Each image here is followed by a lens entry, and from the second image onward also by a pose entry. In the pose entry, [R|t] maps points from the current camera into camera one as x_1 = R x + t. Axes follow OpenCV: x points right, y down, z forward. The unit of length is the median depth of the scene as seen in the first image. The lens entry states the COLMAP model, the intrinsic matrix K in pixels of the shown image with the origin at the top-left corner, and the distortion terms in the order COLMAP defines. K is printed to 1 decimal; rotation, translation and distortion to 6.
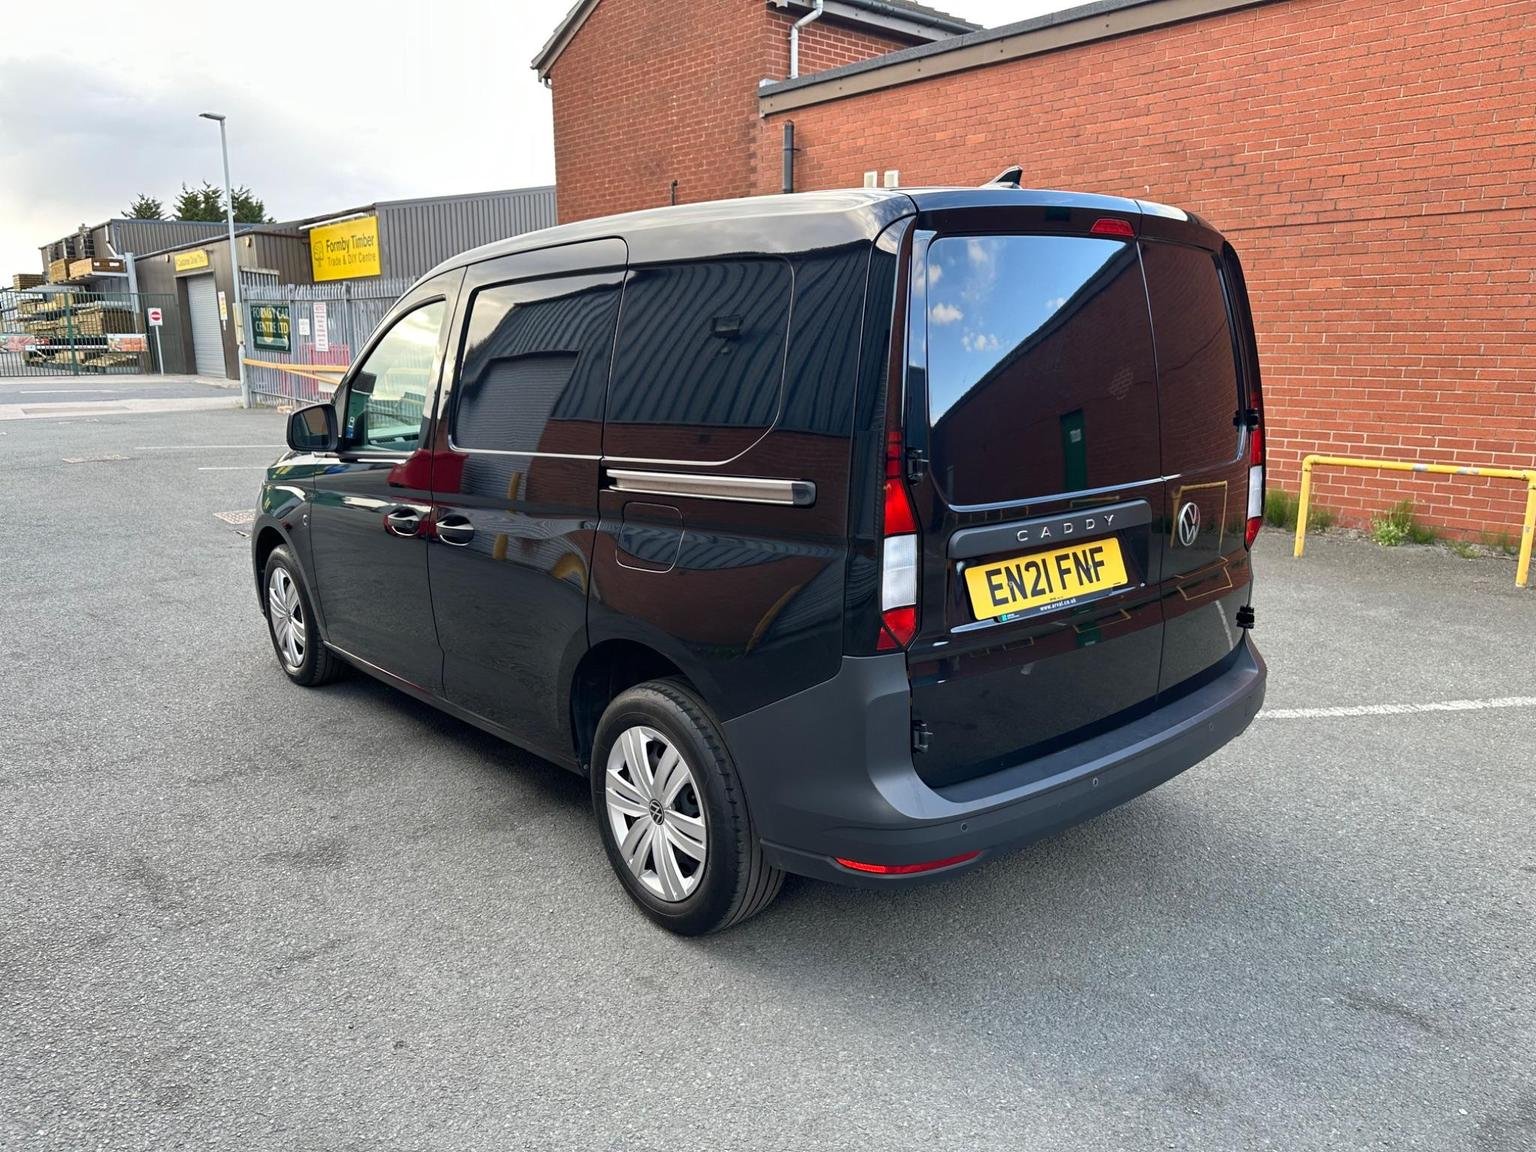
lens RADIAL K [[1076.6, 0, 768.0], [0, 1076.6, 576.0], [0, 0, 1]] dist [0.004226, -0.019136]
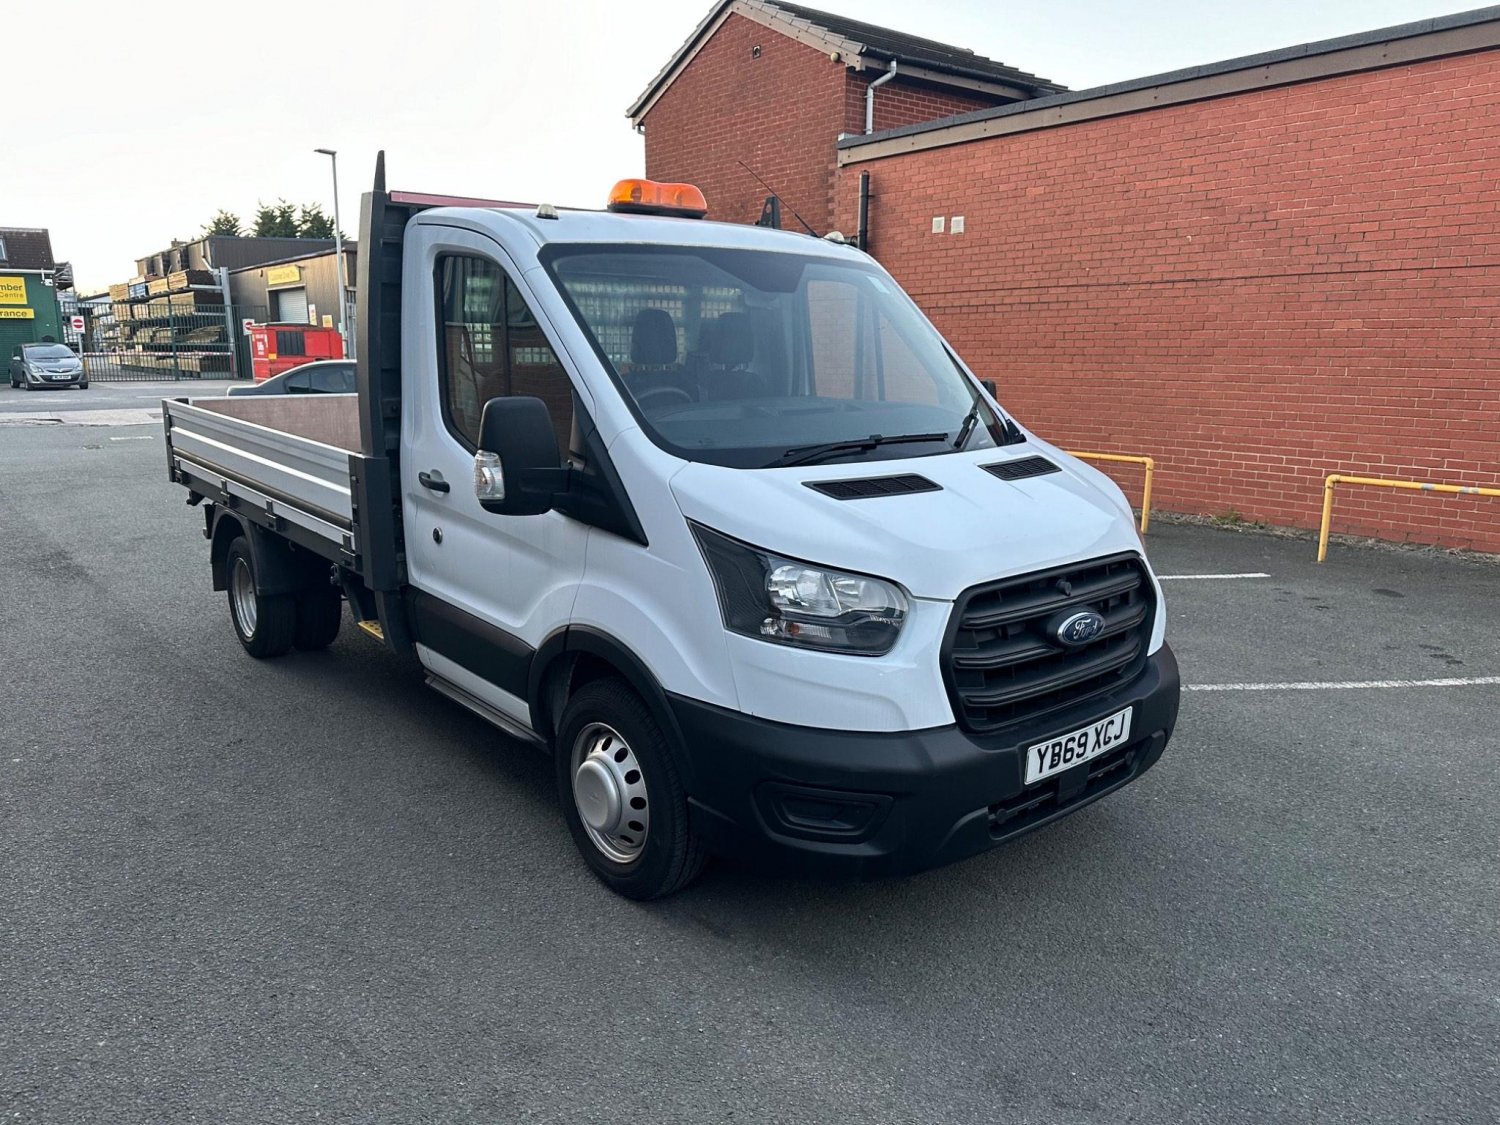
lens RADIAL K [[1039.3, 0, 750.0], [0, 1039.3, 562.5], [0, 0, 1]] dist [0.016240, -0.036605]
pose [[0.998668, 0.015561, -0.049198, -0.039703], [-0.016156, 0.999801, -0.011715, 0.003433], [0.049005, 0.012494, 0.998720, -0.089849]]
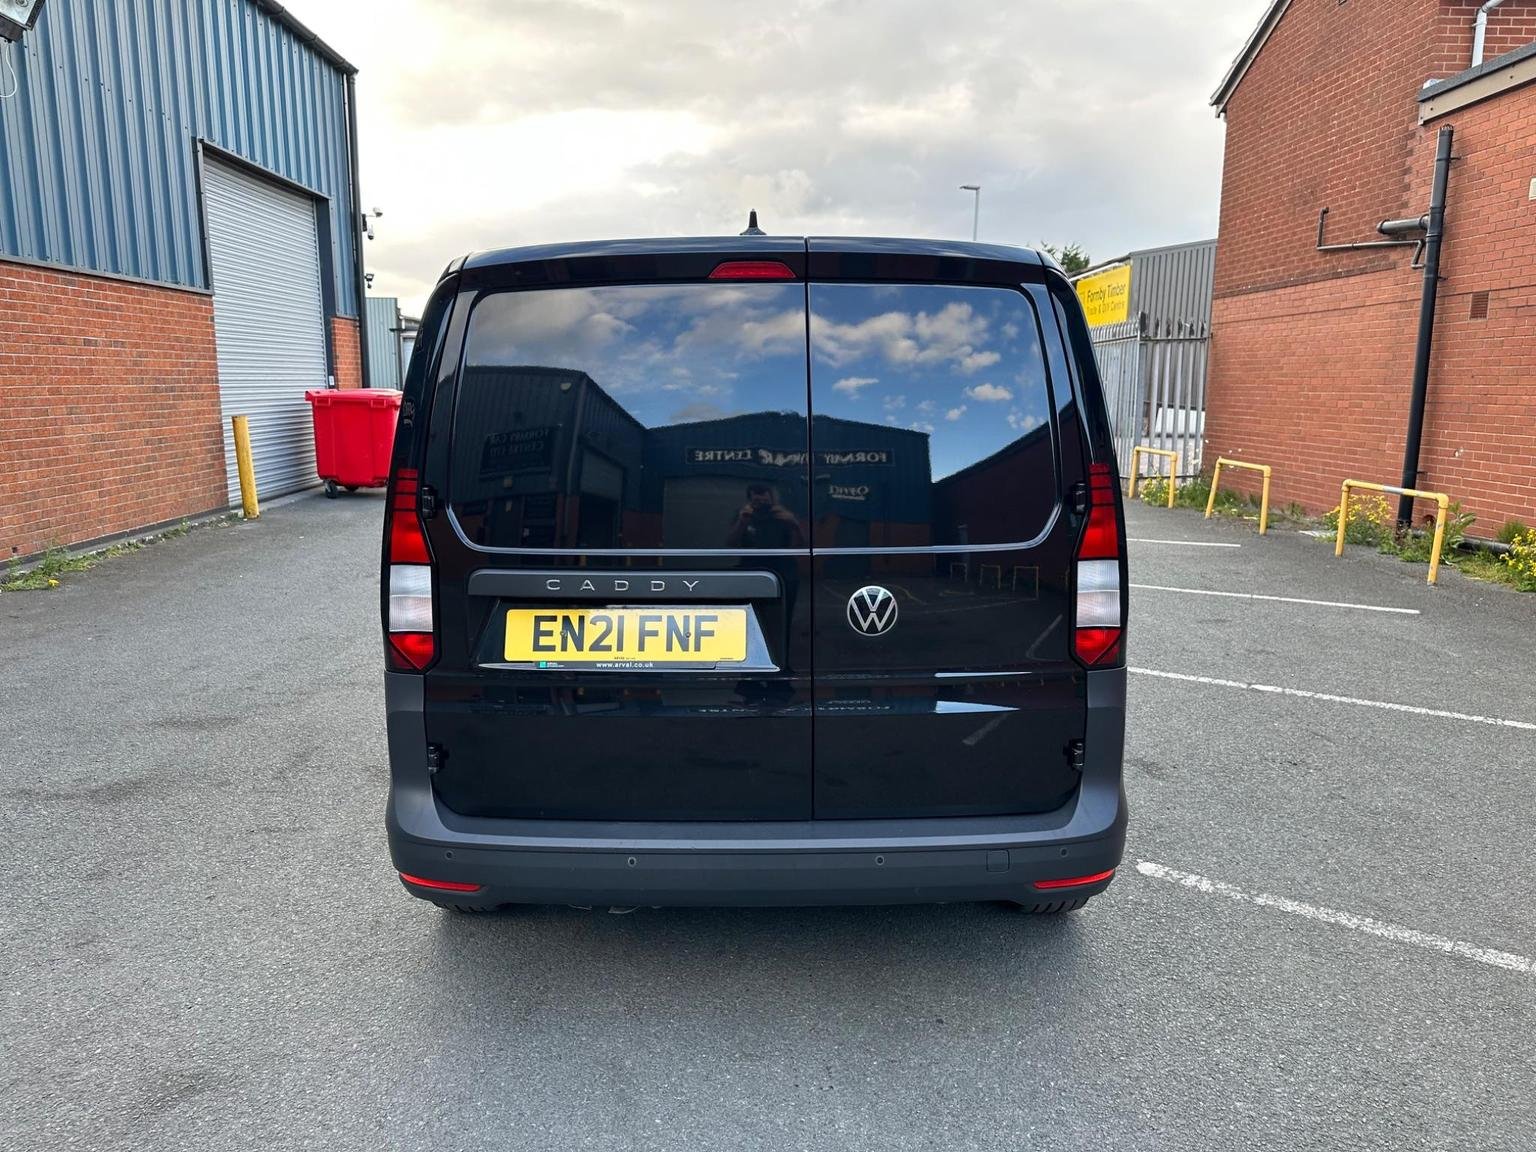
lens RADIAL K [[1076.6, 0, 768.0], [0, 1076.6, 576.0], [0, 0, 1]] dist [0.004226, -0.019136]
pose [[0.758523, 0.118647, -0.640754, 0.184411], [-0.144518, 0.989428, 0.012129, -0.015504], [0.635419, 0.083400, 0.767651, 0.065764]]
